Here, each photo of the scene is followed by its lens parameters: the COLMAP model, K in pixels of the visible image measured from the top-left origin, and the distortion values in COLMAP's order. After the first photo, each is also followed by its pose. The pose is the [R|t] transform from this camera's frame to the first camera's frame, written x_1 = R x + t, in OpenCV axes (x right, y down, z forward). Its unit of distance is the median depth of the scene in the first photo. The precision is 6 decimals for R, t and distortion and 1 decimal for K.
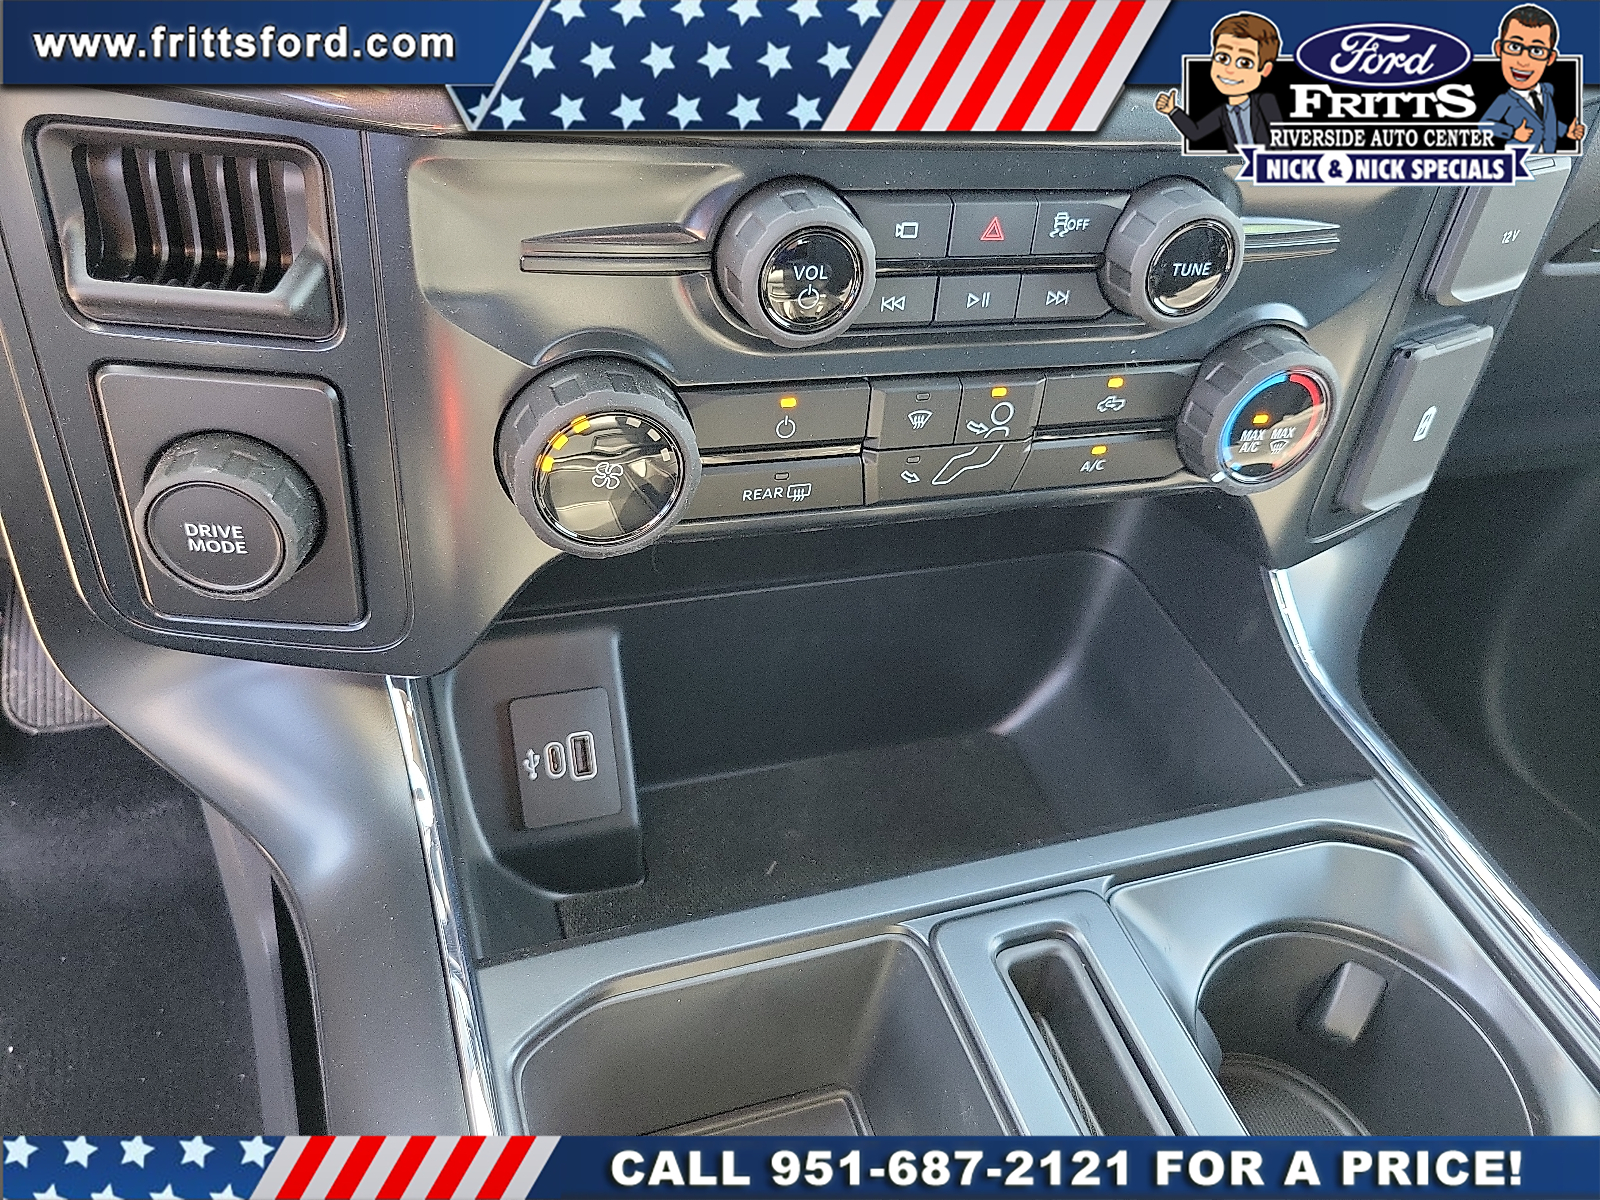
lens RADIAL K [[1244.0, 0, 804.9], [0, 1244.0, 604.3], [0, 0, 1]] dist [0.004034, -0.001739]
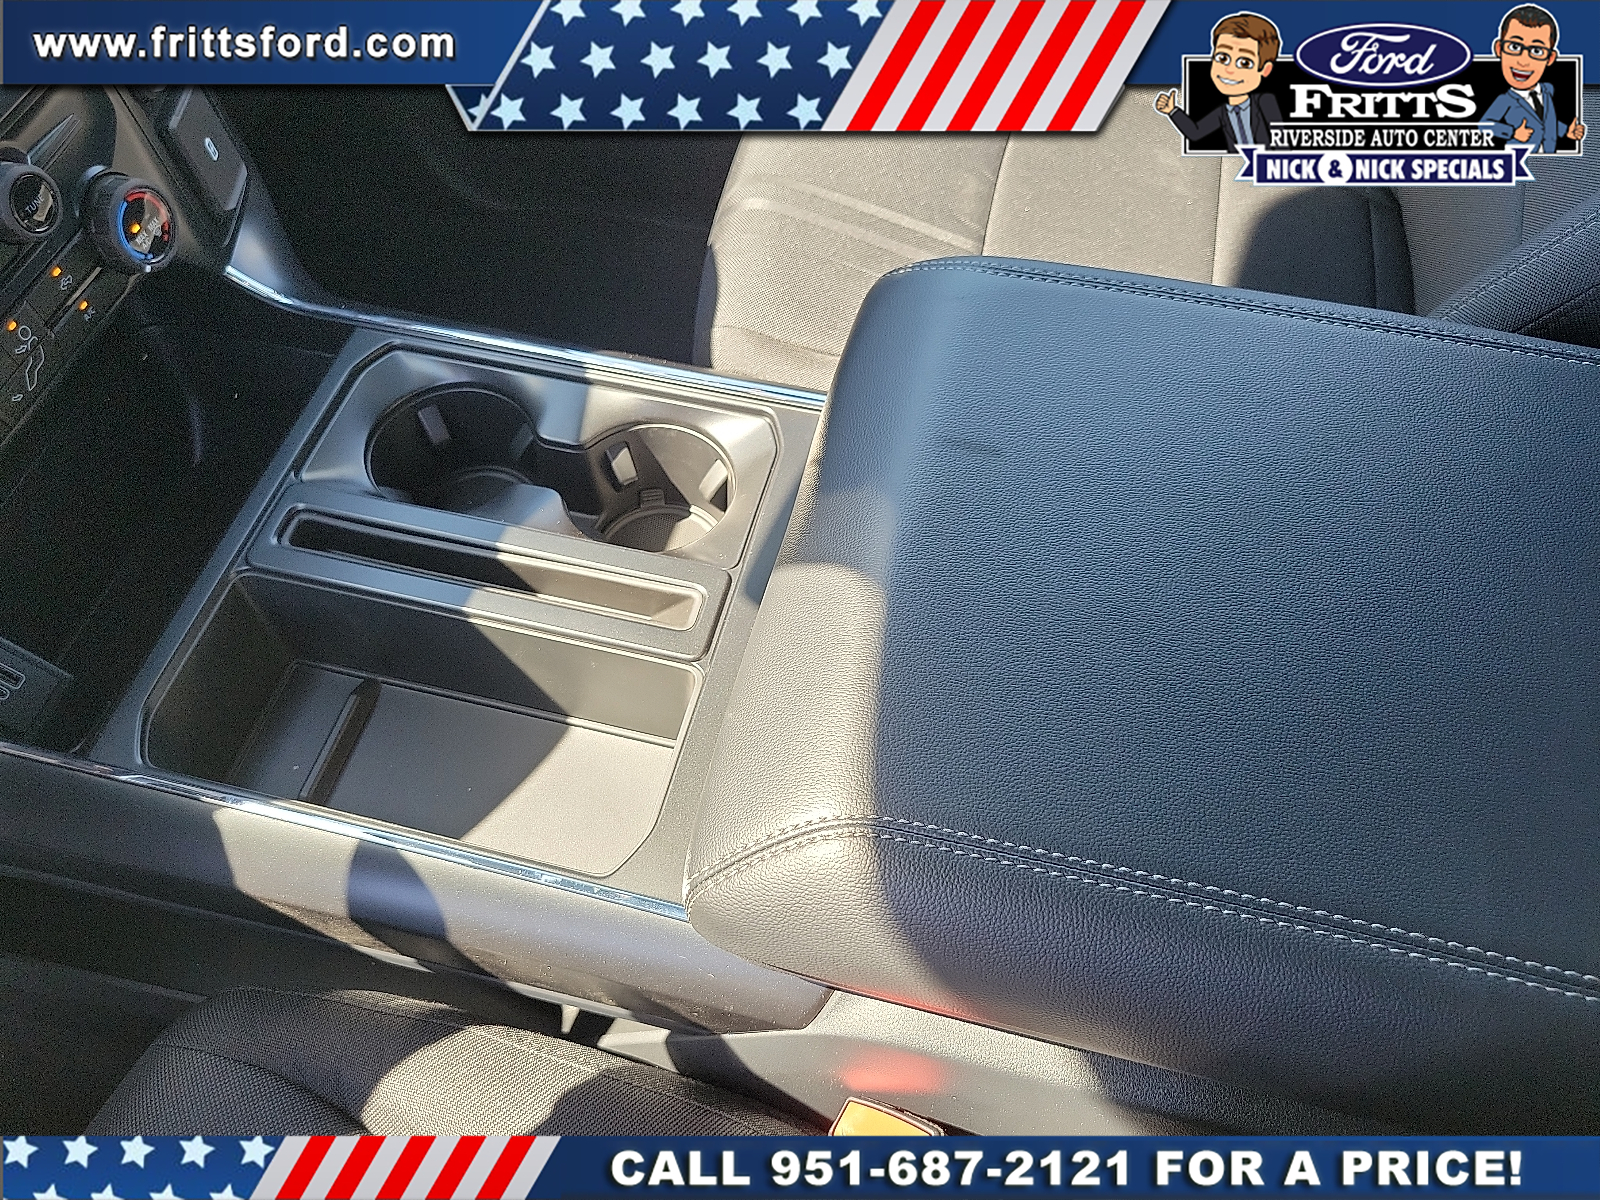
lens RADIAL K [[1244.0, 0, 793.4], [0, 1244.0, 602.9], [0, 0, 1]] dist [0.004034, -0.001739]
pose [[0.547493, -0.770318, 0.326897, -0.103927], [0.622966, 0.636022, 0.455401, -0.036853], [-0.558717, -0.045683, 0.828099, -0.986316]]
